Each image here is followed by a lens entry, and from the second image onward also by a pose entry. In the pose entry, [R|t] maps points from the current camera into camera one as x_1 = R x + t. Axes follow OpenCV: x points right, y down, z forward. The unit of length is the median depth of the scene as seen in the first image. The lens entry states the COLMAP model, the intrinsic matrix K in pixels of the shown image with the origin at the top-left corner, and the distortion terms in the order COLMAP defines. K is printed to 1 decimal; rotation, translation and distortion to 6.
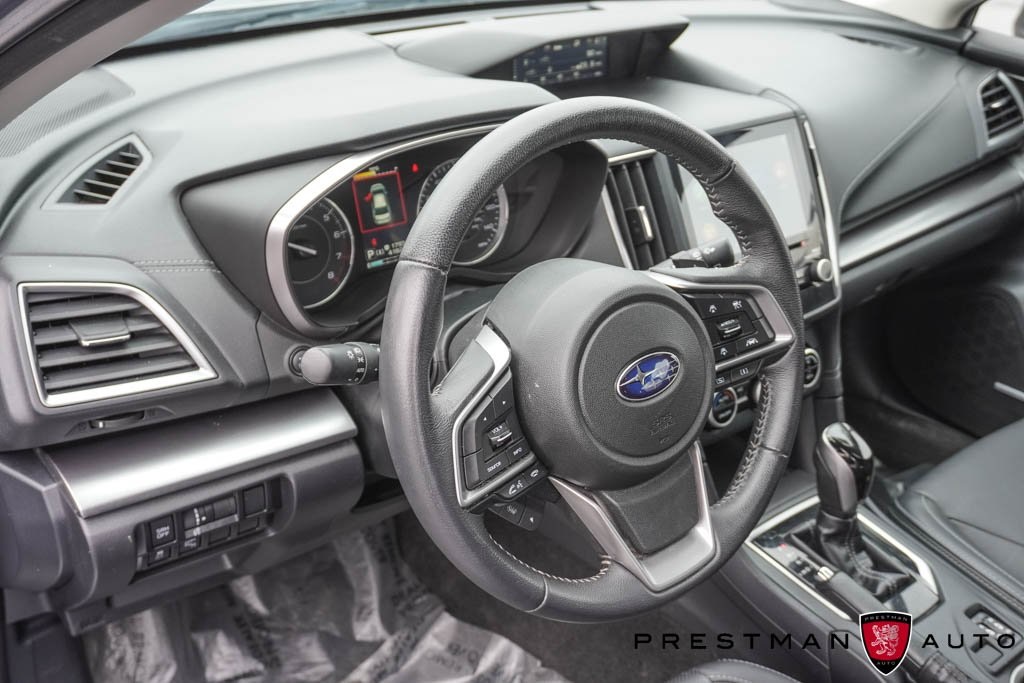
lens RADIAL K [[1001.6, 0, 513.3], [0, 1001.6, 337.2], [0, 0, 1]] dist [0.017083, 0.000000]
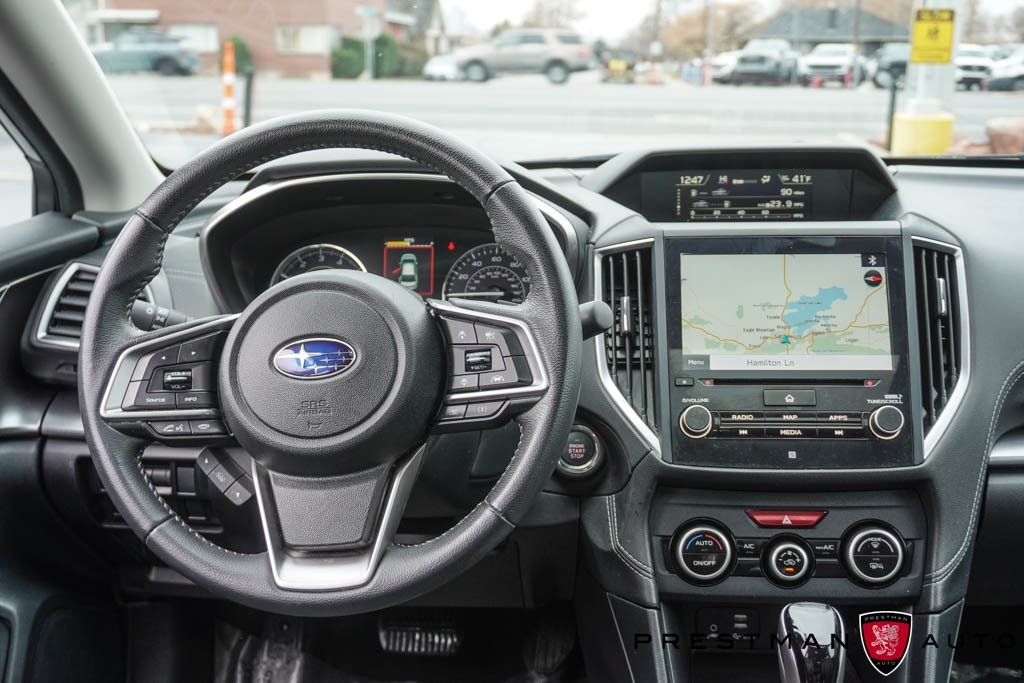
lens RADIAL K [[1113.8, 0, 512.8], [0, 1113.8, 340.4], [0, 0, 1]] dist [0.001369, 0.000000]
pose [[0.737544, 0.087243, -0.669640, 0.756409], [-0.280956, 0.941365, -0.186801, 0.128459], [0.614079, 0.325914, 0.718810, 0.227911]]
